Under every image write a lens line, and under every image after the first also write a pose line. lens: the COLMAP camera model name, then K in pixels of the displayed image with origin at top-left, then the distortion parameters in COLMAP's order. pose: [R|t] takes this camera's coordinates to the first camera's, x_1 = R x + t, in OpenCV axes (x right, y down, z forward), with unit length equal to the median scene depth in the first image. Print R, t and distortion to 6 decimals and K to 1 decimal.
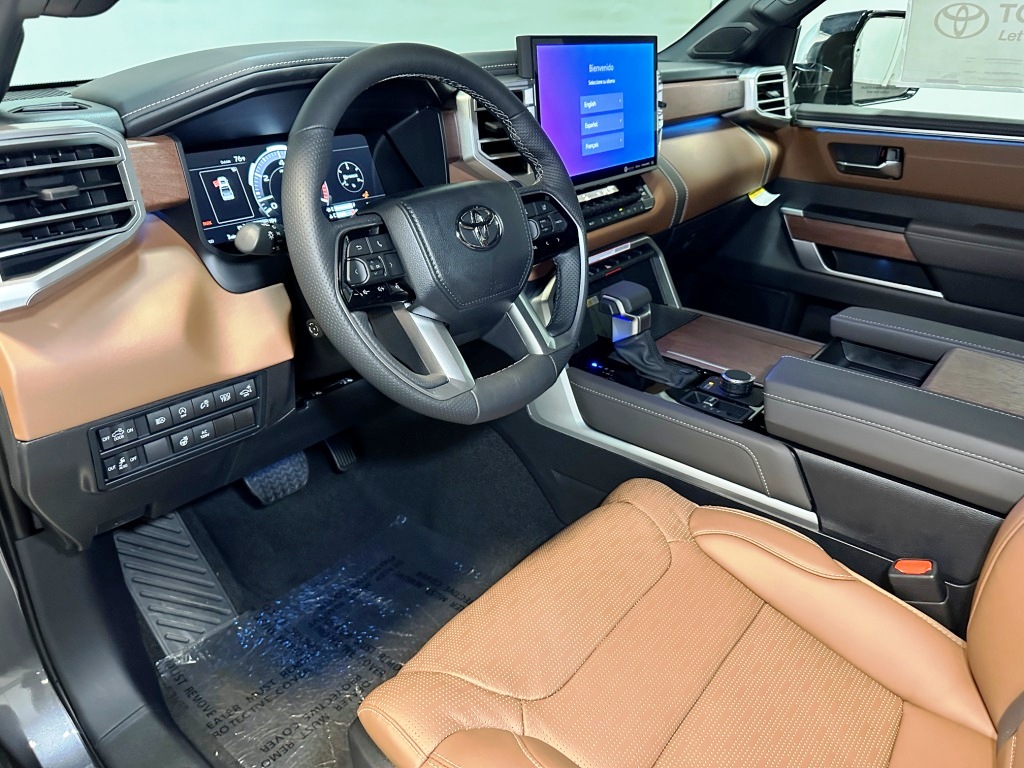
lens RADIAL K [[730.4, 0, 510.8], [0, 730.4, 388.6], [0, 0, 1]] dist [0.021408, -0.037198]
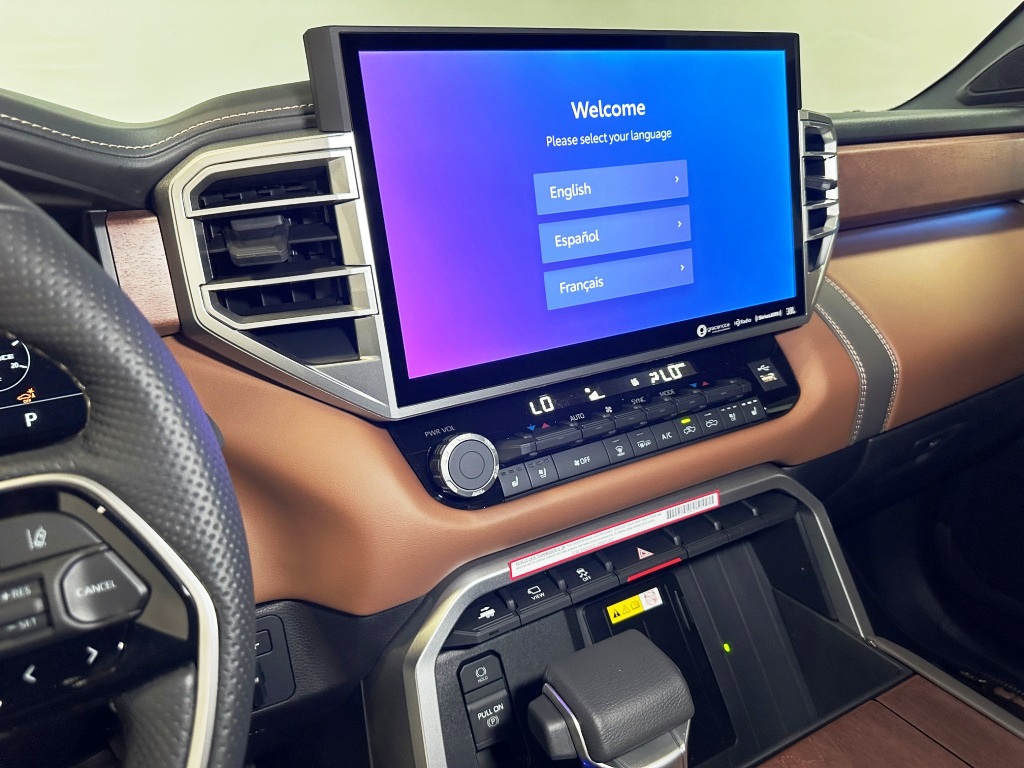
lens RADIAL K [[730.4, 0, 514.1], [0, 730.4, 373.4], [0, 0, 1]] dist [0.021408, -0.037198]
pose [[0.923226, 0.050909, -0.380871, 0.242797], [-0.103695, 0.987419, -0.119374, -0.233068], [0.370002, 0.149704, 0.916890, 0.623570]]
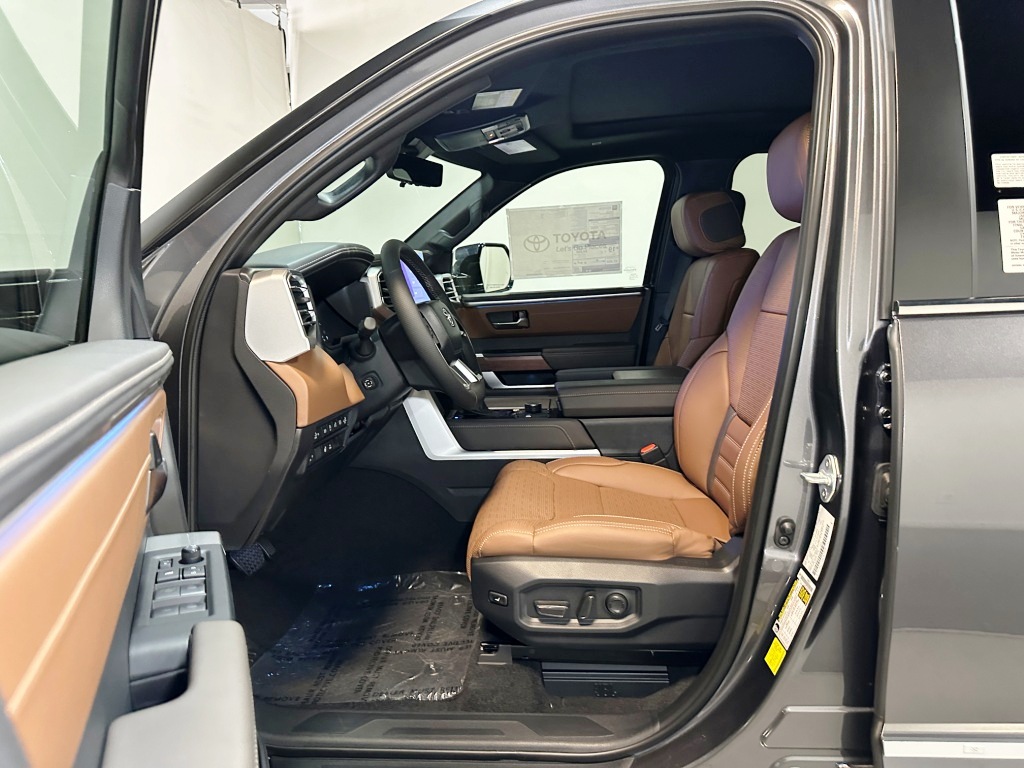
lens RADIAL K [[730.4, 0, 513.3], [0, 730.4, 393.0], [0, 0, 1]] dist [0.021408, -0.037198]
pose [[0.806391, -0.136194, 0.575487, -0.751980], [0.311032, 0.925332, -0.216840, 0.323782], [-0.502985, 0.353852, 0.788540, -0.432130]]
